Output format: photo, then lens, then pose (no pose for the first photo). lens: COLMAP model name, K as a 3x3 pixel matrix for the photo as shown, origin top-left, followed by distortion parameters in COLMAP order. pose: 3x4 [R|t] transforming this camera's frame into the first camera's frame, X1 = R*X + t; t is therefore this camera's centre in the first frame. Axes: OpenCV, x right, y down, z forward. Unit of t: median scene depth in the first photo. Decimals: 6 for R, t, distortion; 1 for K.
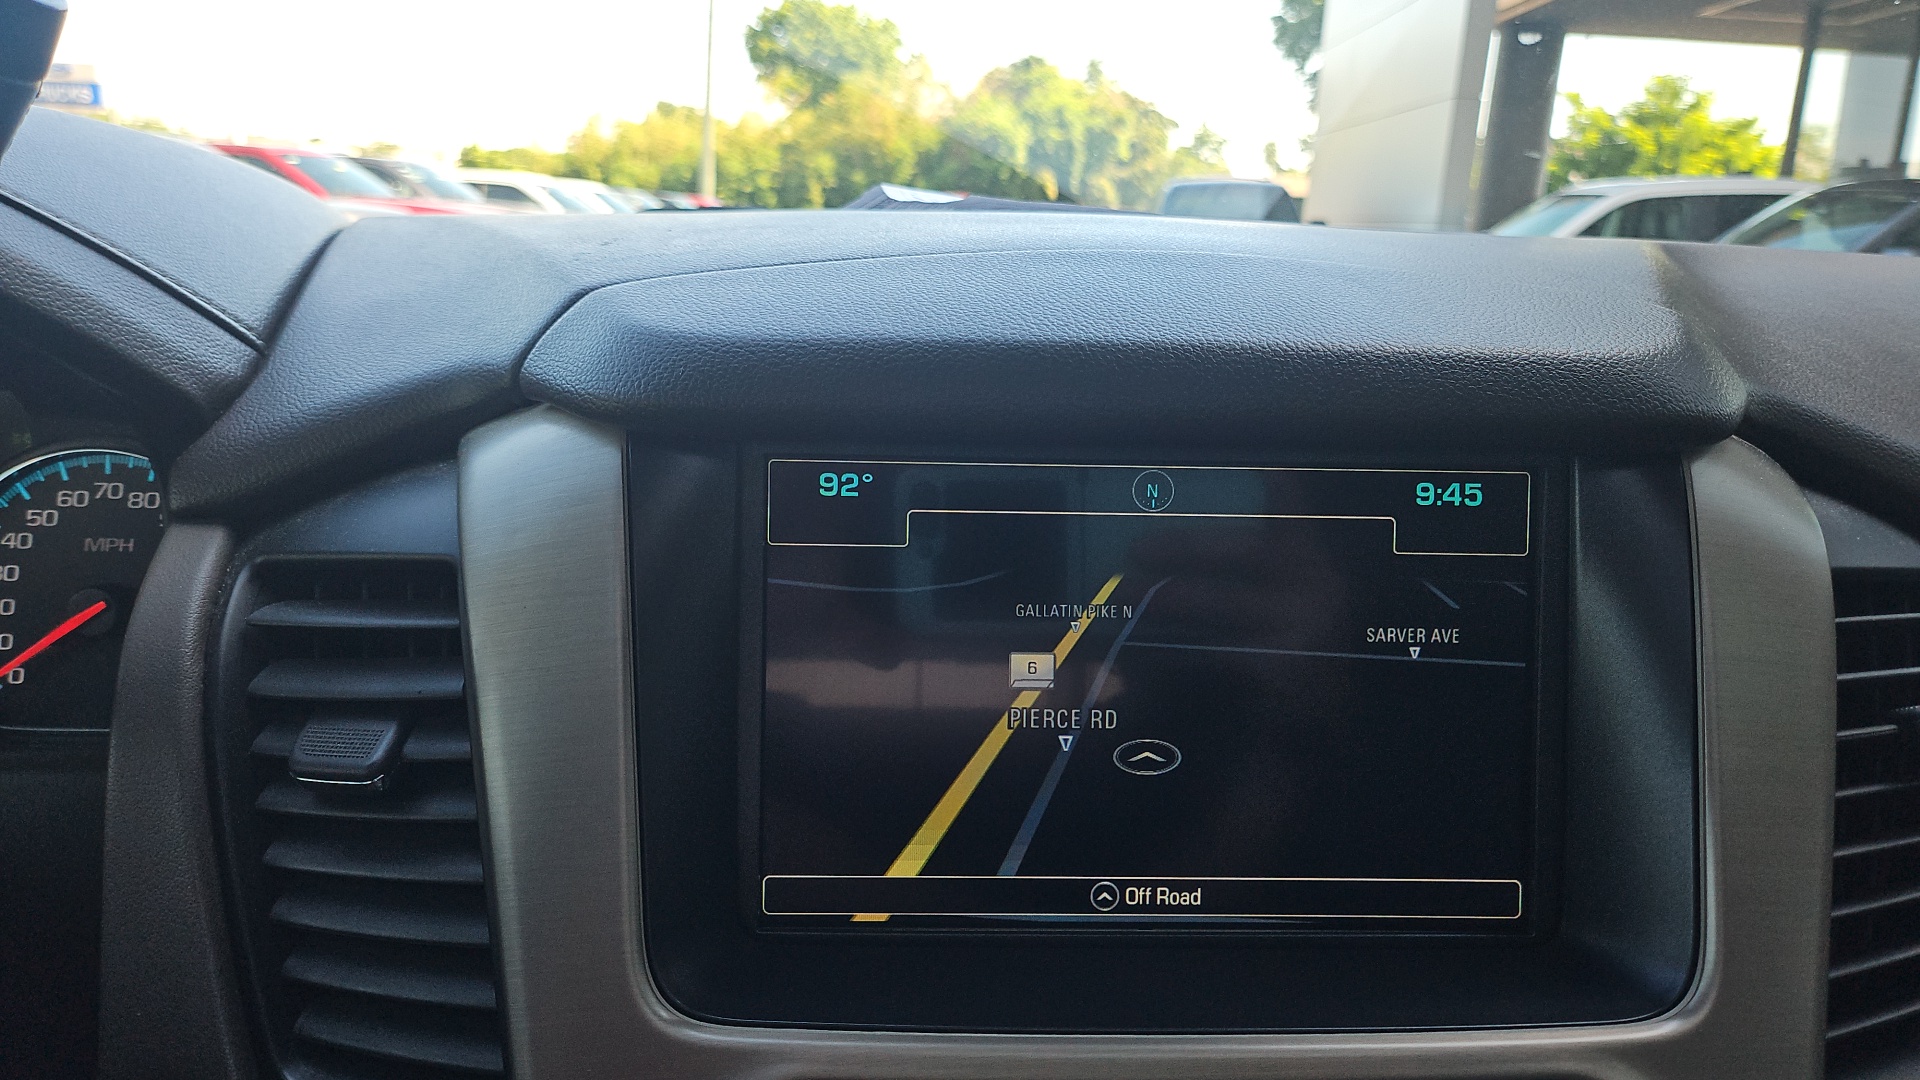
lens RADIAL K [[1385.2, 0, 960.0], [0, 1385.2, 540.0], [0, 0, 1]] dist [0.029046, -0.004647]
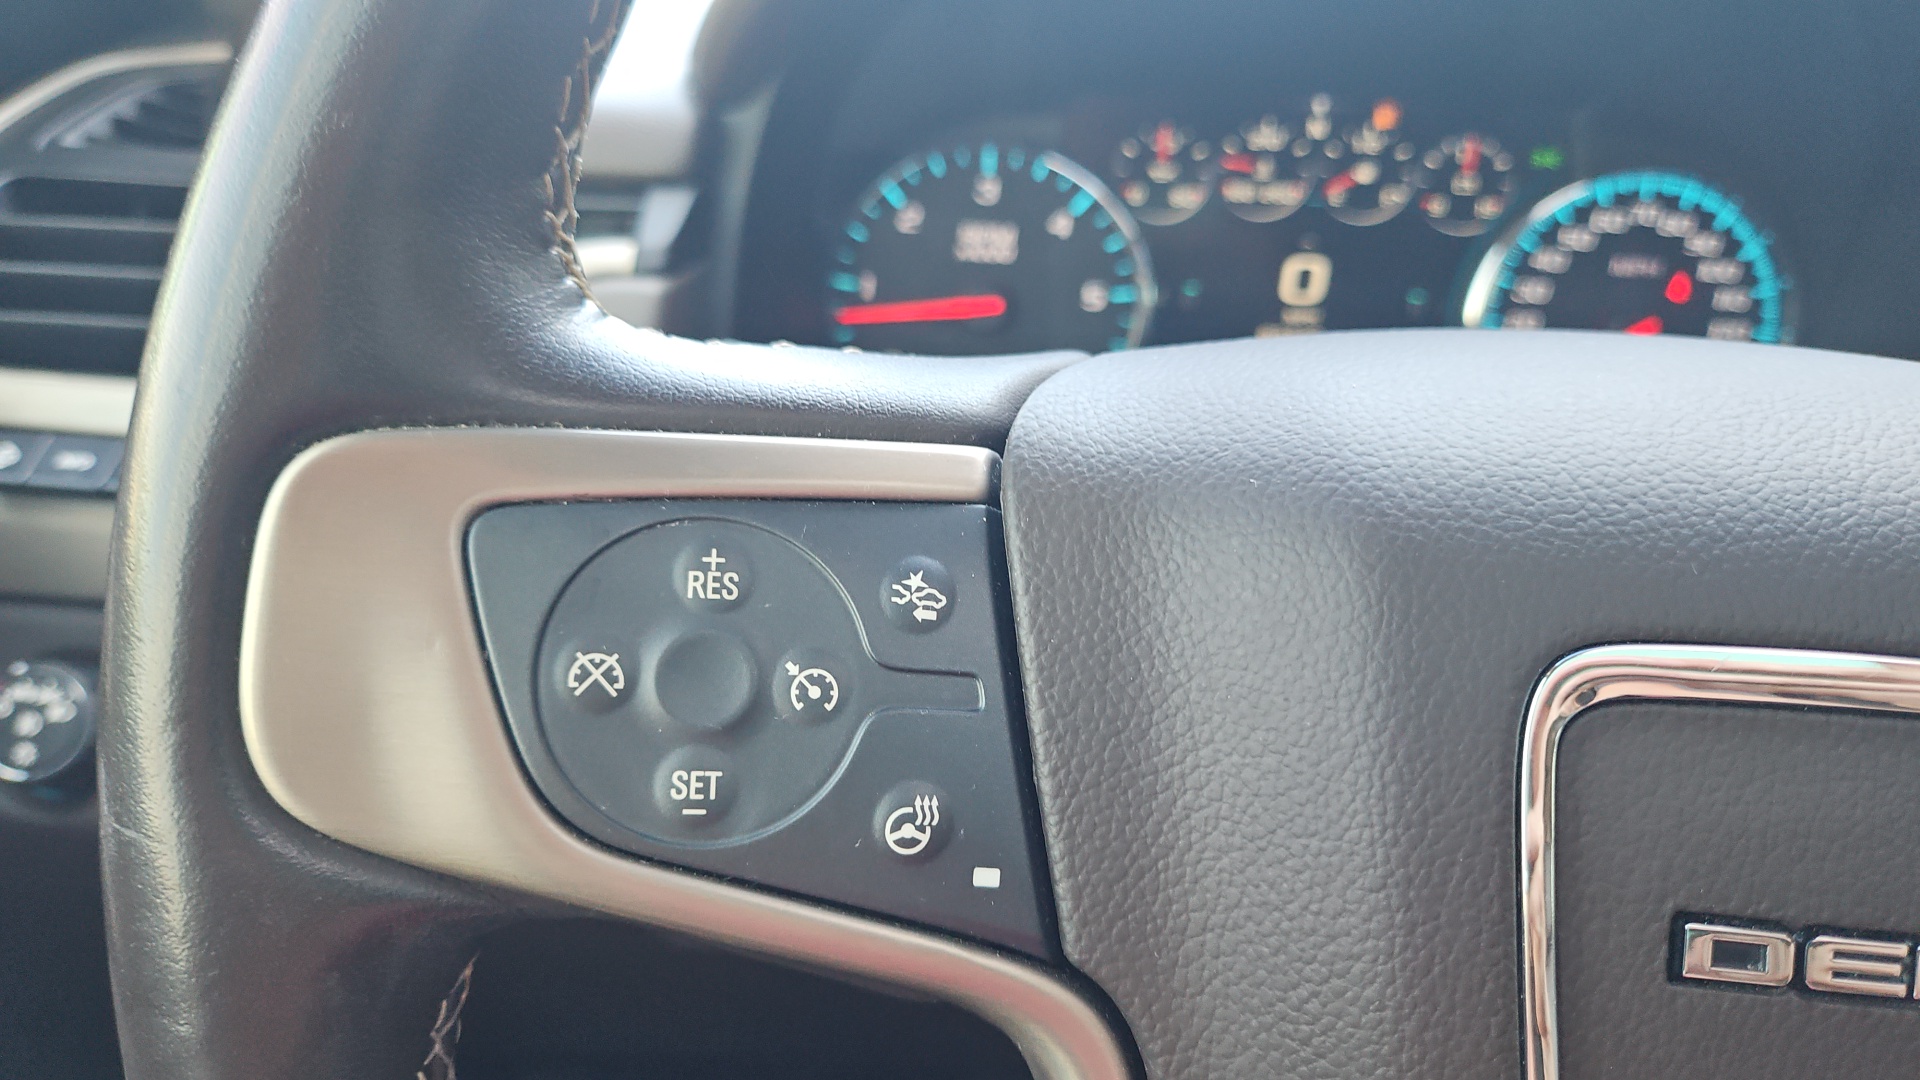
lens RADIAL K [[1412.4, 0, 957.4], [0, 1412.4, 568.4], [0, 0, 1]] dist [0.023128, -0.073524]
pose [[0.999215, 0.035859, -0.016864, -1.088873], [-0.031660, 0.978364, 0.204456, 0.023409], [0.023831, -0.203762, 0.978730, -0.090694]]
